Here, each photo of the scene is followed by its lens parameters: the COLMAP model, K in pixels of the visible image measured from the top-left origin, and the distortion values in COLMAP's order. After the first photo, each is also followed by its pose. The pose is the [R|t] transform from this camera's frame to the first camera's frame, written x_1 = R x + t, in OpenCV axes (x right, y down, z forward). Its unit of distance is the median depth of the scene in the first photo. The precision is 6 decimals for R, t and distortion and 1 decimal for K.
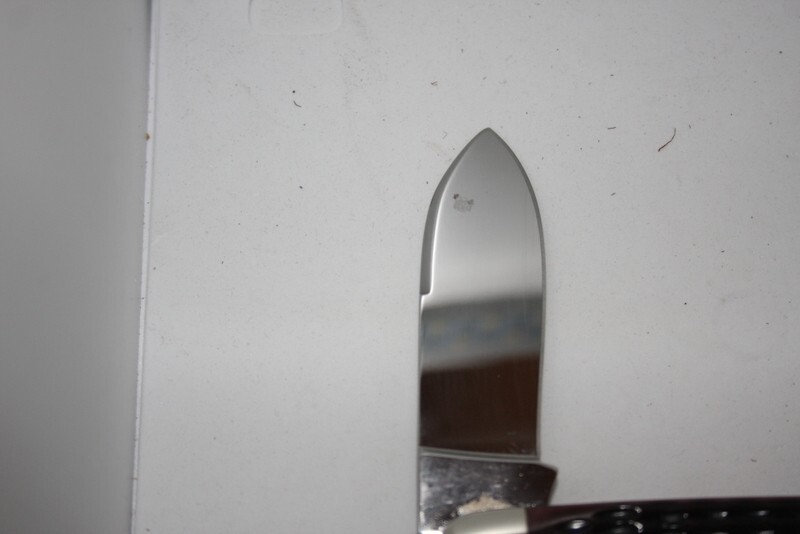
lens RADIAL K [[1368.6, 0, 399.9], [0, 1368.6, 266.0], [0, 0, 1]] dist [-0.025300, 0.000000]
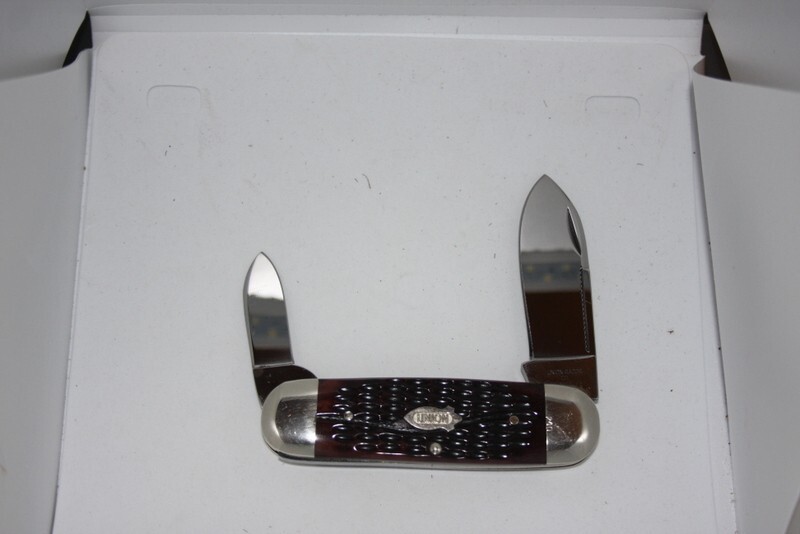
lens RADIAL K [[1368.6, 0, 405.5], [0, 1368.6, 262.1], [0, 0, 1]] dist [-0.025300, 0.000000]
pose [[0.997795, 0.045218, 0.048579, 0.144948], [-0.045974, 0.998836, 0.014564, -0.019308], [-0.047864, -0.016765, 0.998713, -0.765939]]
